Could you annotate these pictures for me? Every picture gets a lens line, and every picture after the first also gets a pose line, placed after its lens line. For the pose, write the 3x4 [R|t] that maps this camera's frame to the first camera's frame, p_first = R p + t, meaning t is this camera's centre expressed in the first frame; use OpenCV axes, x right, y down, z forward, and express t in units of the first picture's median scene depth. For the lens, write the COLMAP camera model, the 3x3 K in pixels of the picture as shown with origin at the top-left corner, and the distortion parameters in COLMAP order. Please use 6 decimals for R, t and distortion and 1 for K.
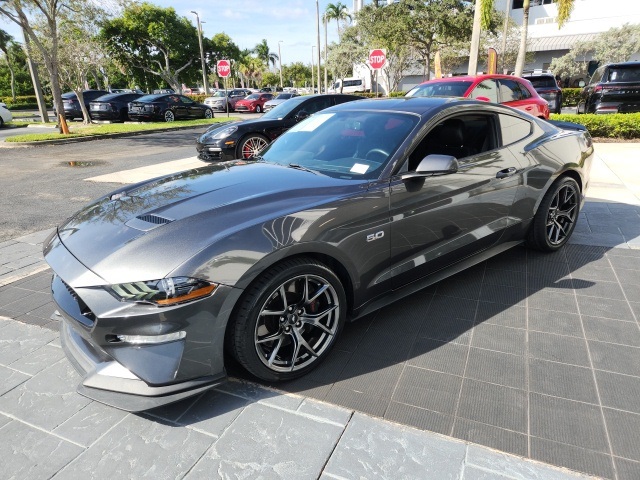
lens RADIAL K [[426.3, 0, 328.7], [0, 426.3, 245.9], [0, 0, 1]] dist [0.069019, -0.056939]
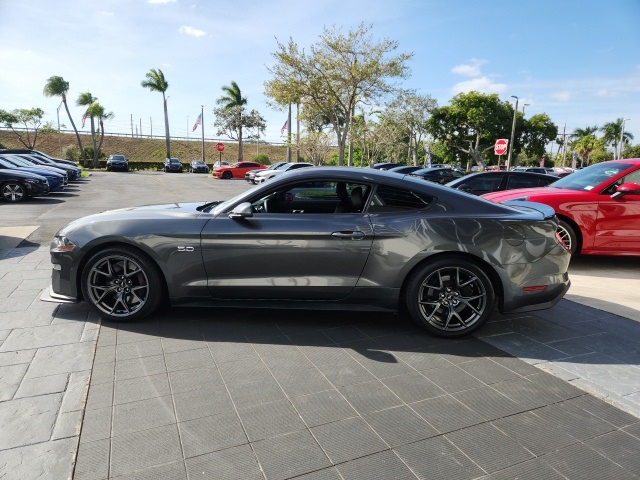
lens RADIAL K [[426.3, 0, 324.1], [0, 426.3, 251.0], [0, 0, 1]] dist [0.069019, -0.056939]
pose [[0.730166, 0.179609, -0.659241, 0.959981], [-0.278778, 0.959183, -0.047442, -0.052868], [0.623812, 0.218423, 0.750434, 0.145381]]
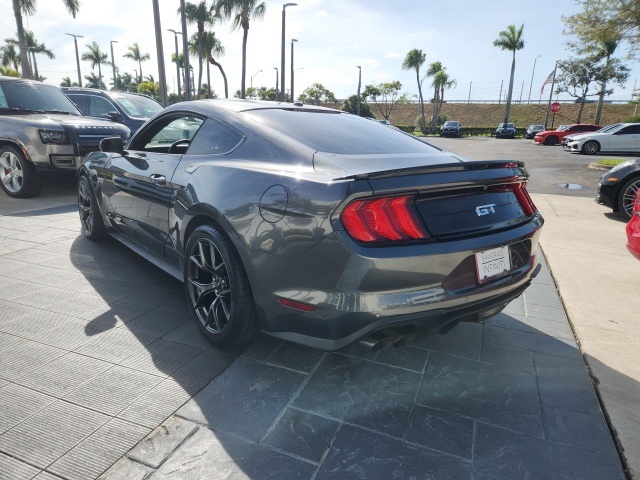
lens RADIAL K [[426.3, 0, 313.3], [0, 426.3, 241.9], [0, 0, 1]] dist [0.069019, -0.056939]
pose [[0.009509, 0.292328, -0.956271, 1.155326], [-0.367862, 0.890274, 0.268495, -0.362066], [0.929832, 0.349222, 0.116002, 1.114062]]
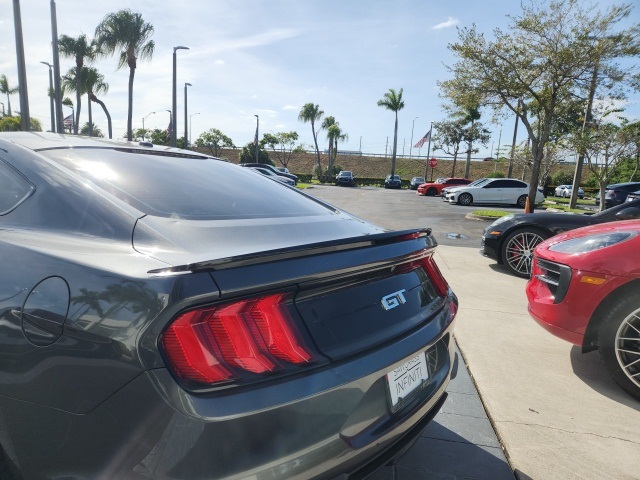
lens RADIAL K [[426.3, 0, 317.8], [0, 426.3, 250.3], [0, 0, 1]] dist [0.069019, -0.056939]
pose [[0.242023, 0.209096, -0.947472, 0.955927], [-0.391078, 0.914692, 0.101965, -0.386662], [0.887966, 0.345857, 0.303149, 1.174426]]
